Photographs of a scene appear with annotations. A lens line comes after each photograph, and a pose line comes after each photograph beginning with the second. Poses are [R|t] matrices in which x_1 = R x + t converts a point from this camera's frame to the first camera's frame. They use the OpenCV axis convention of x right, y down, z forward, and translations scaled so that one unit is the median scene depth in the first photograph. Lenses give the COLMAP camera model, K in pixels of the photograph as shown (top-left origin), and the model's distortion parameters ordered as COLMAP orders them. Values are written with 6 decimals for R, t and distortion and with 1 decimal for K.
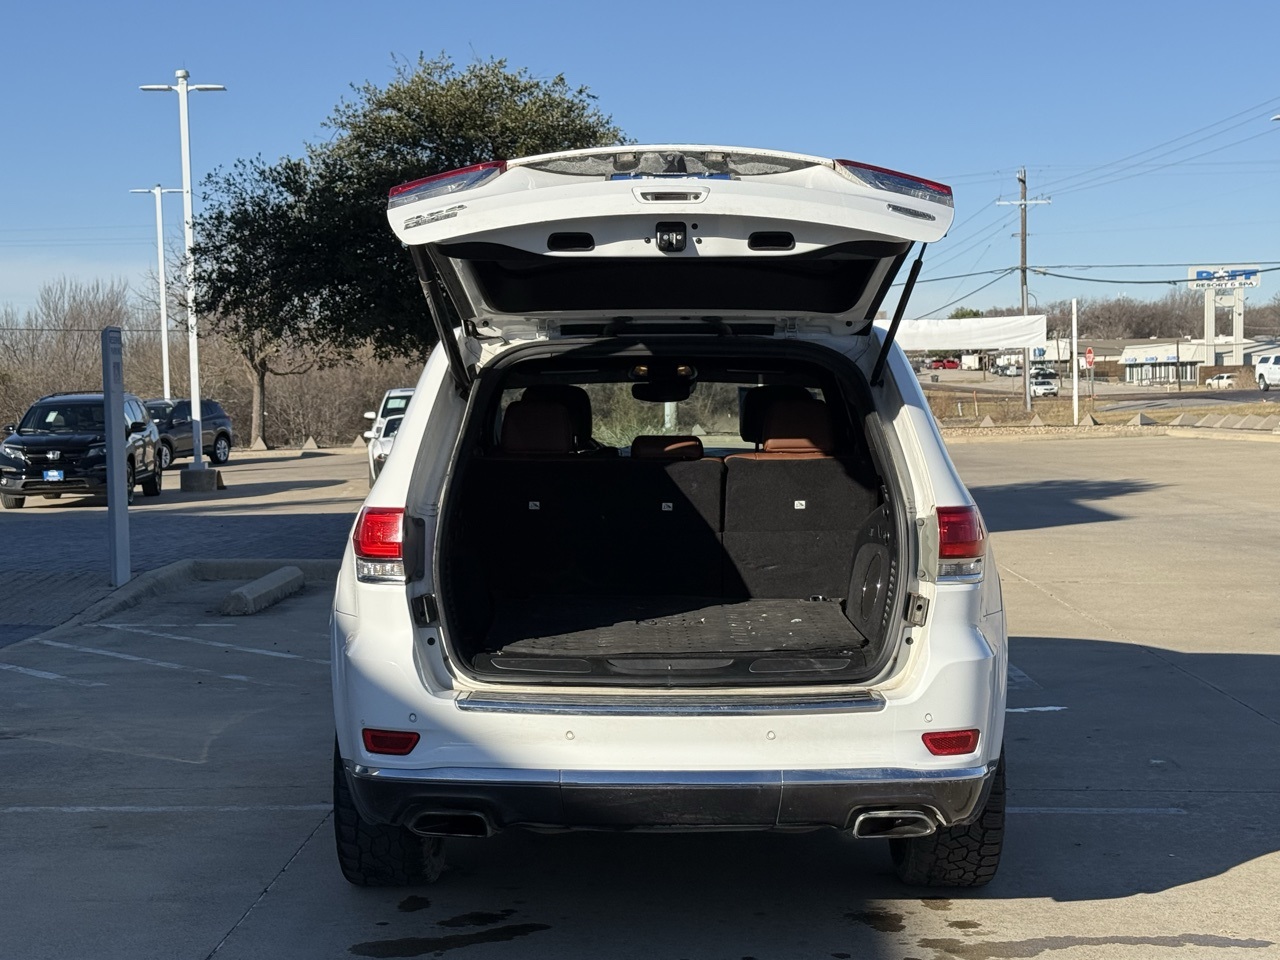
lens RADIAL K [[2388.3, 0, 615.2], [0, 2388.3, 507.3], [0, 0, 1]] dist [0.186140, 0.000000]
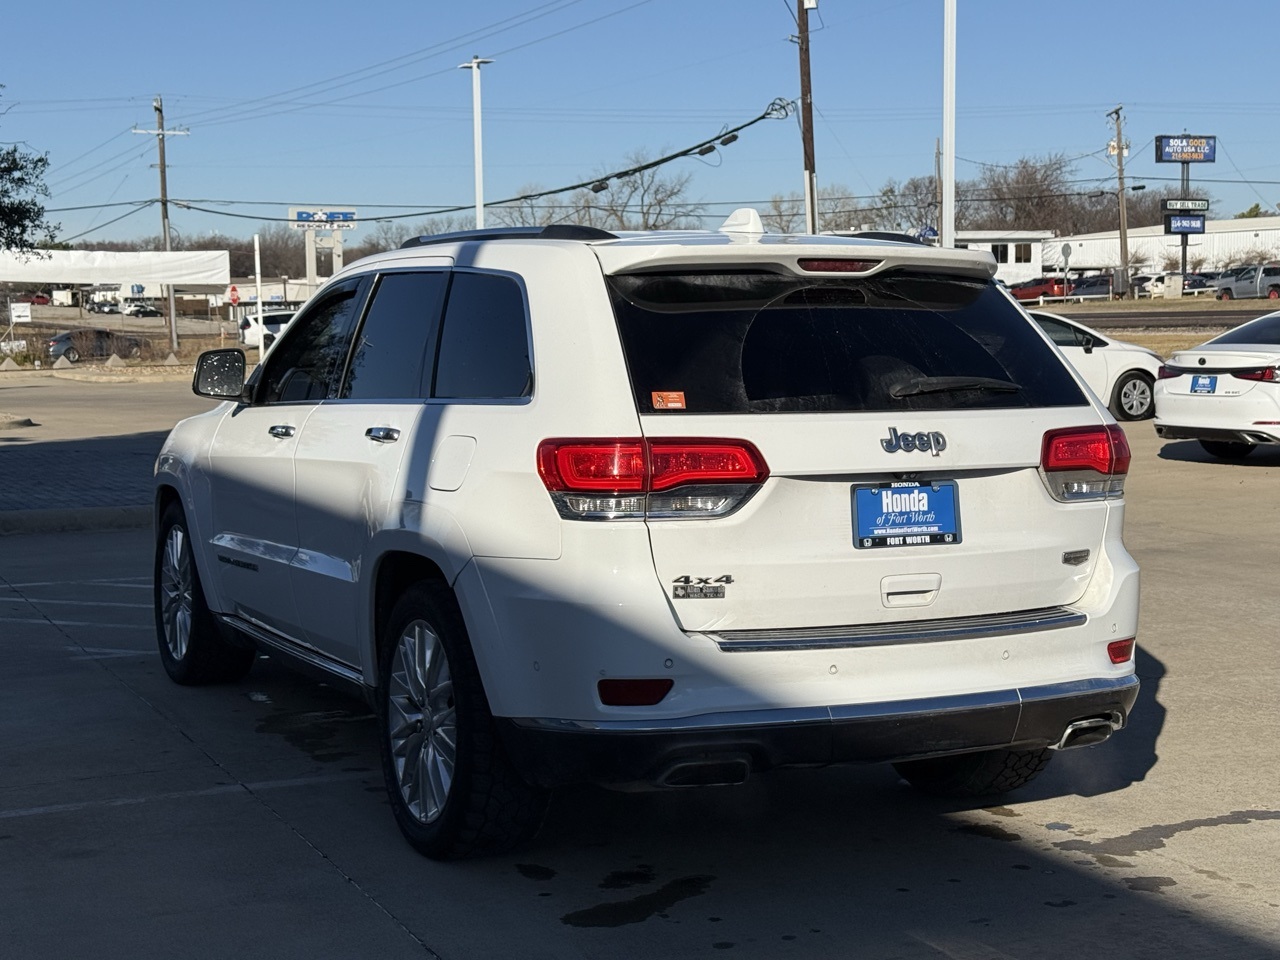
lens RADIAL K [[2388.3, 0, 707.3], [0, 2388.3, 517.6], [0, 0, 1]] dist [0.186140, 0.000000]
pose [[0.855044, -0.038233, 0.517145, -0.232216], [0.024346, 0.999138, 0.033613, 0.000345], [-0.517984, -0.016150, 0.855238, 0.085691]]
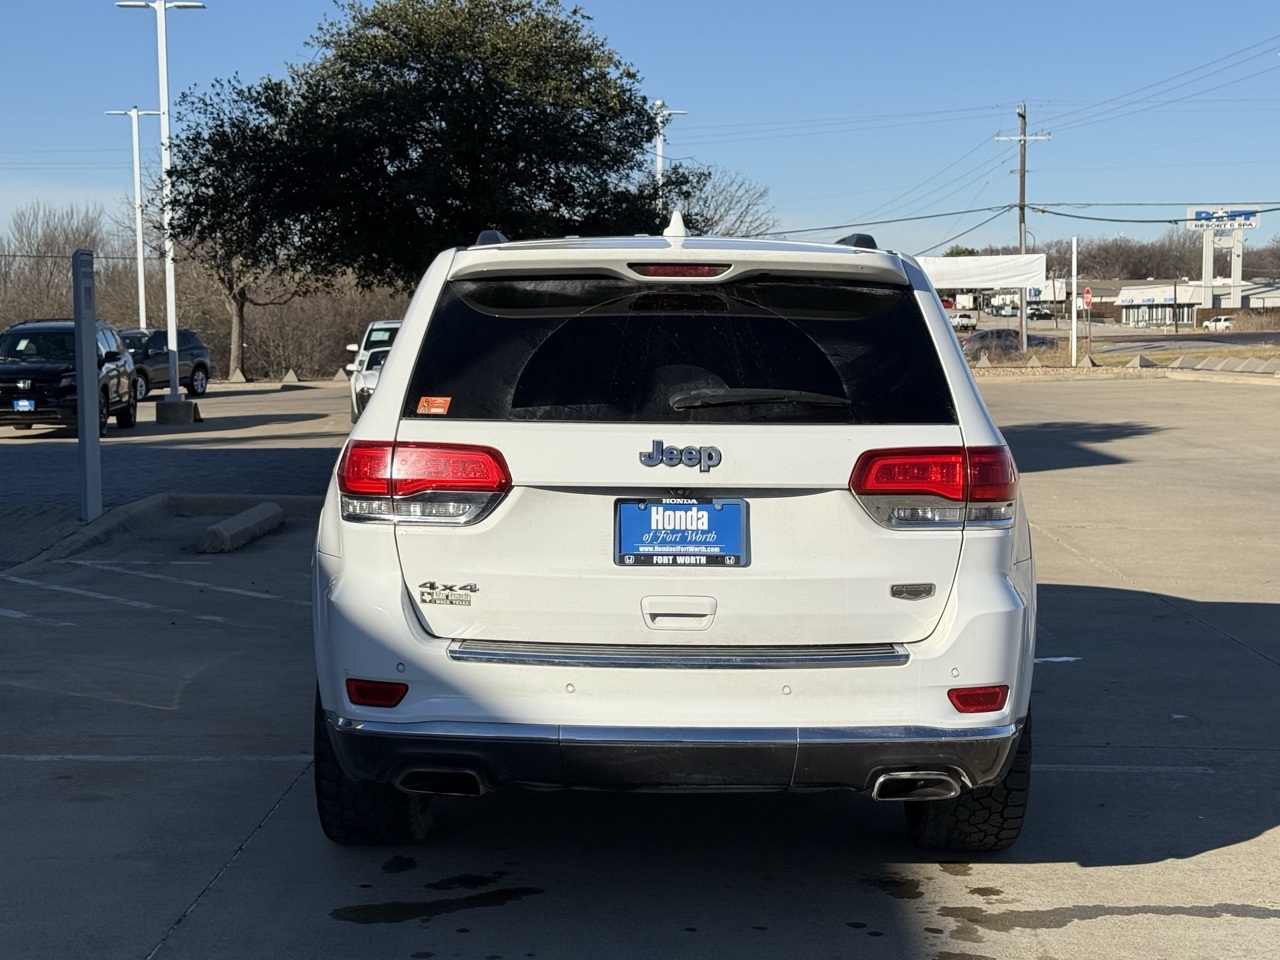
lens RADIAL K [[2388.3, 0, 637.1], [0, 2388.3, 508.2], [0, 0, 1]] dist [0.186140, 0.000000]
pose [[0.999792, 0.010599, 0.017430, -0.004133], [-0.011044, 0.999611, 0.025609, 0.000565], [-0.017151, -0.025796, 0.999520, 0.030700]]
